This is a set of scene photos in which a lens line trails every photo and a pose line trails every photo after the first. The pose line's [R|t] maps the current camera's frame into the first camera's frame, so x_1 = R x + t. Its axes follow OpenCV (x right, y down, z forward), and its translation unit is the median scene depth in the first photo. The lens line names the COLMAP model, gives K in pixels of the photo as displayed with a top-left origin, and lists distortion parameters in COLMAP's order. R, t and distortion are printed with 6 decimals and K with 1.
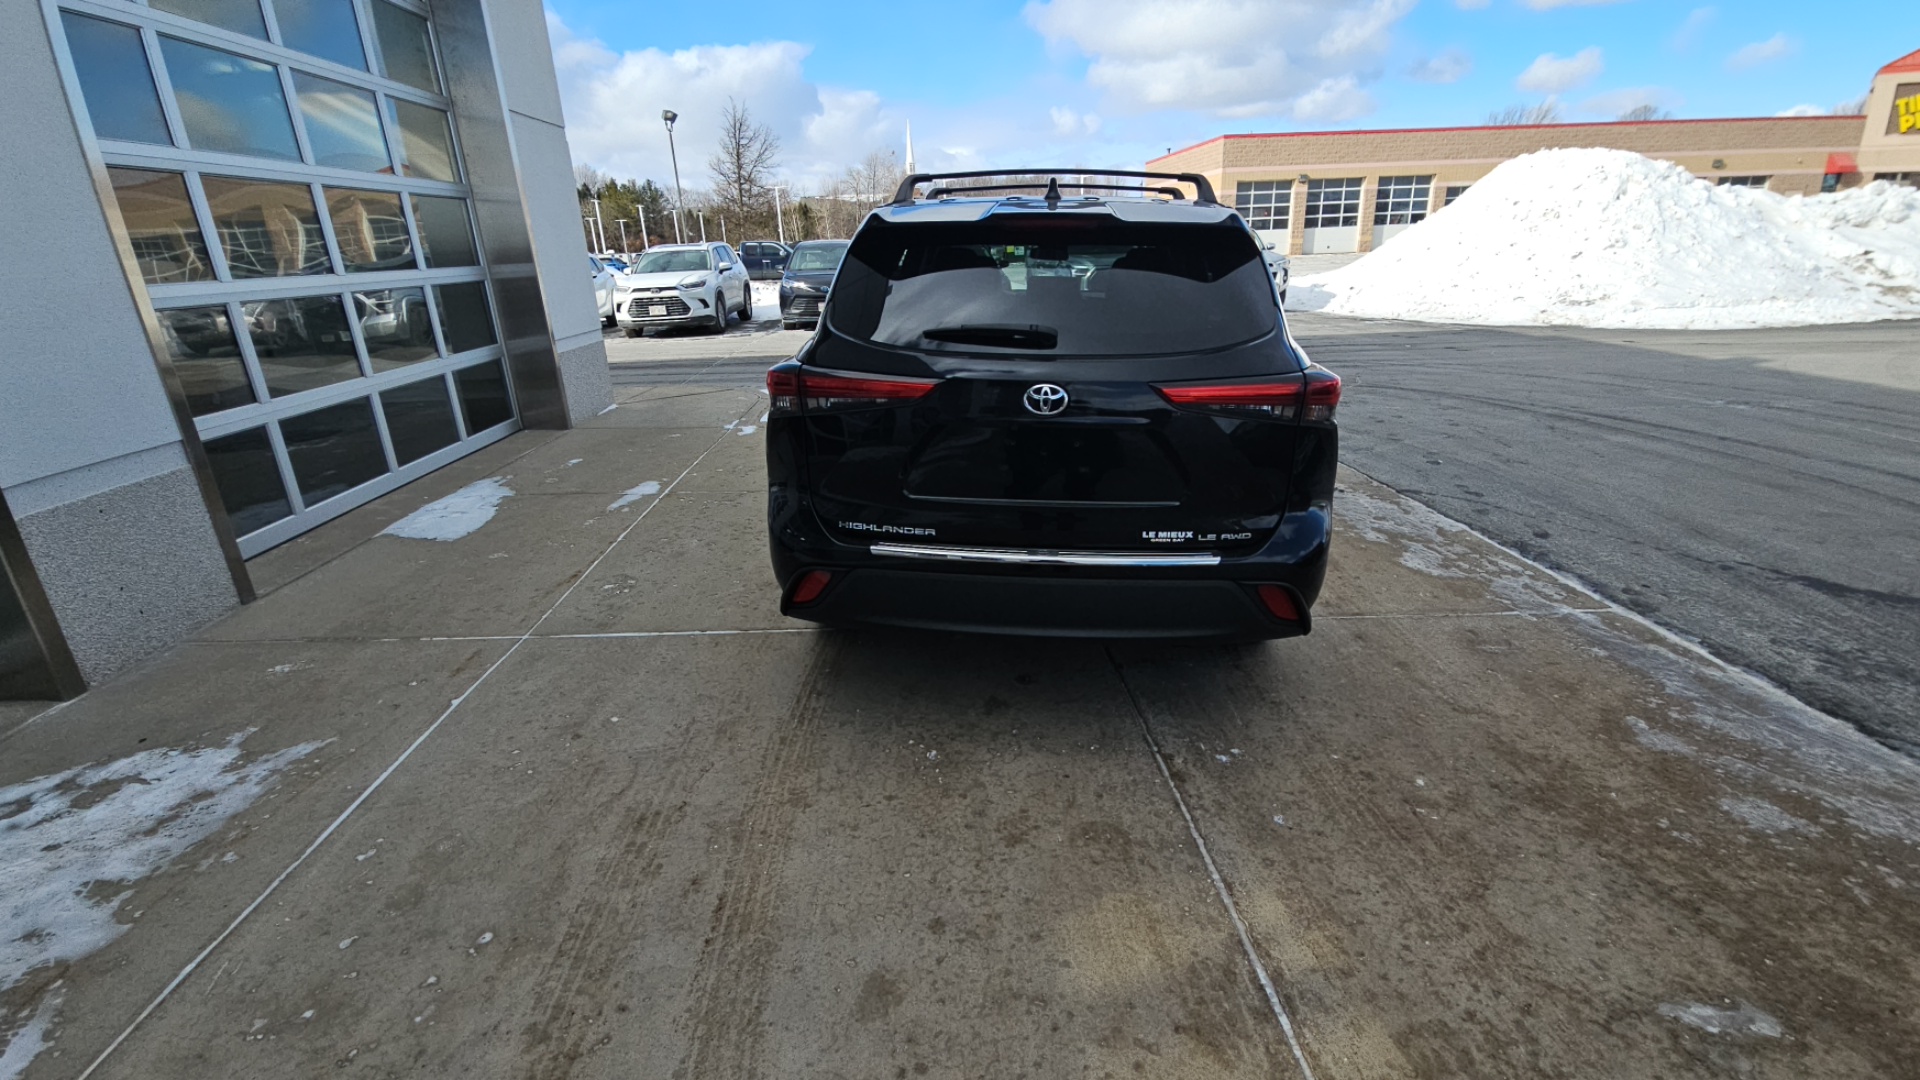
lens RADIAL K [[849.4, 0, 980.8], [0, 849.4, 539.4], [0, 0, 1]] dist [0.009310, -0.006351]
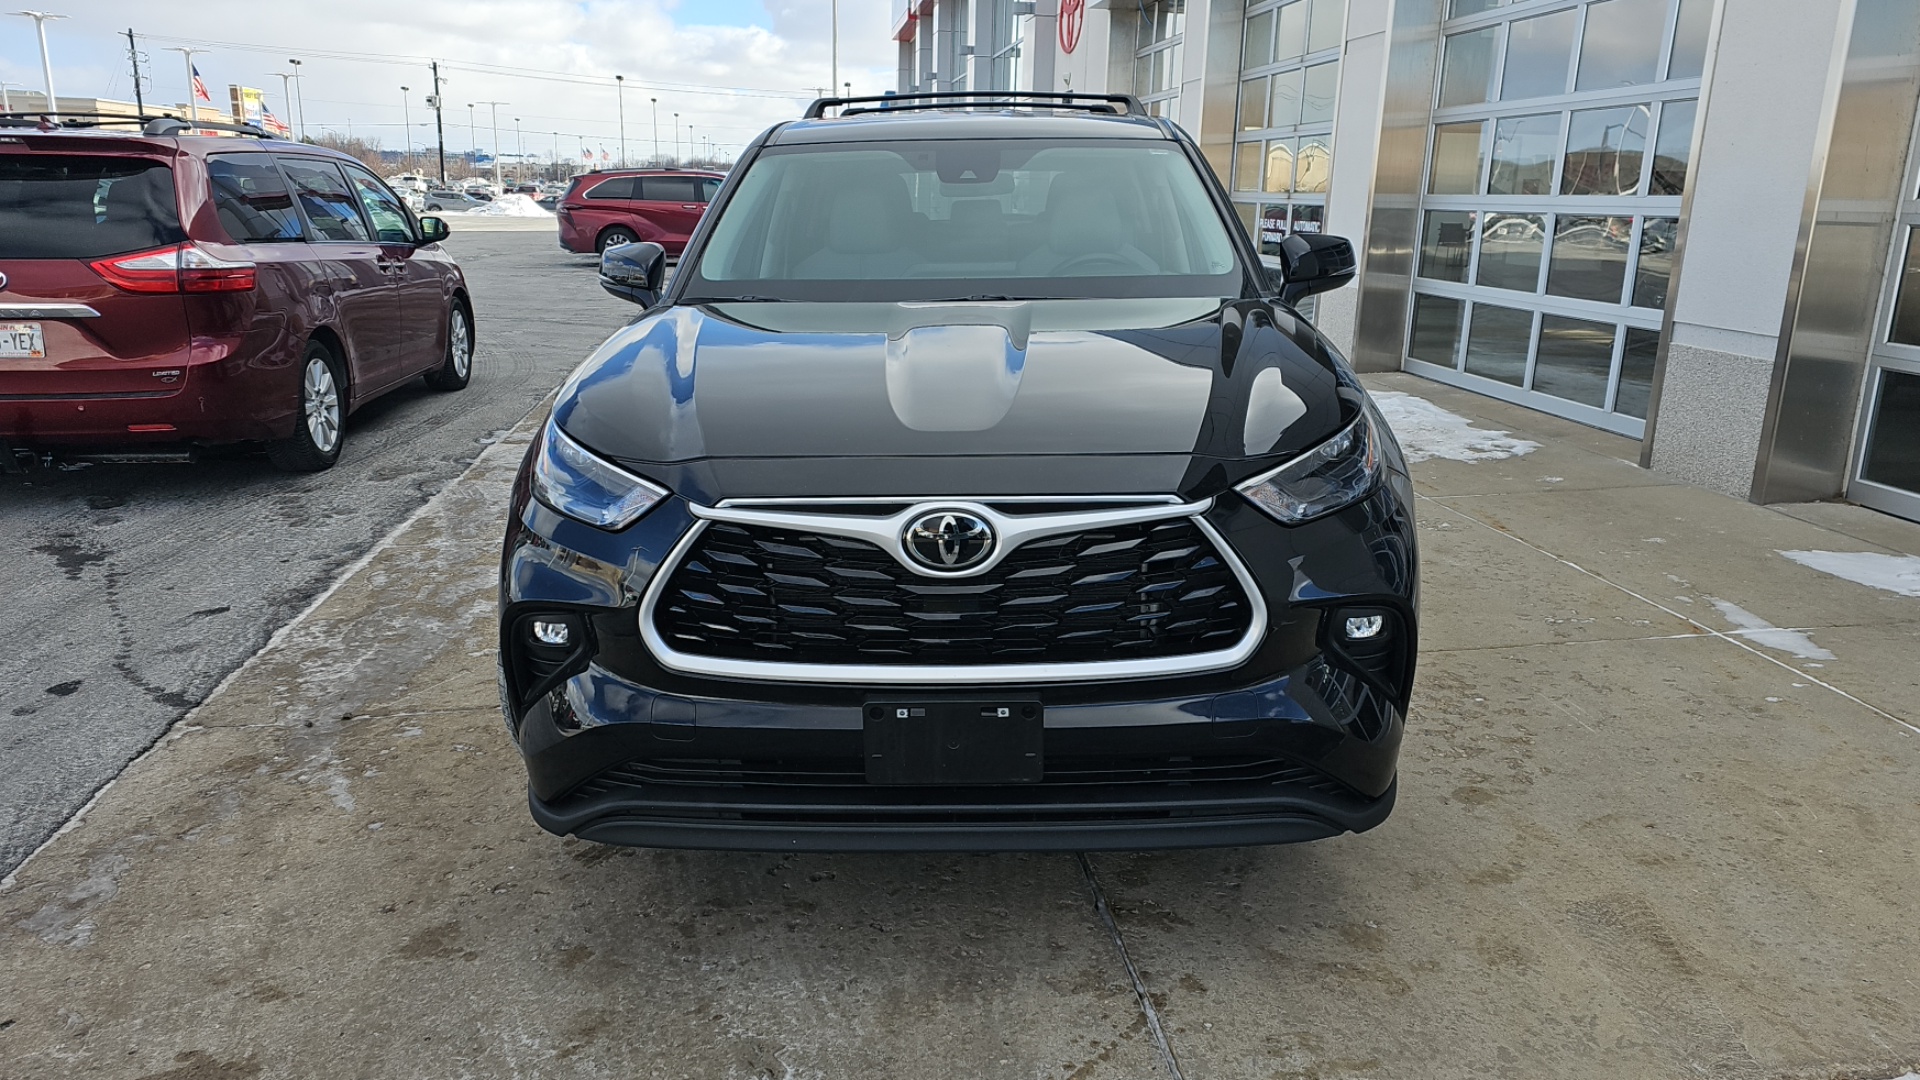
lens RADIAL K [[1373.9, 0, 976.3], [0, 1373.9, 550.7], [0, 0, 1]] dist [0.073672, -0.051647]
pose [[-0.998039, 0.023882, -0.057860, 0.198245], [-0.012778, 0.827157, 0.561825, -0.923592], [0.061277, 0.561463, -0.825230, 2.688092]]
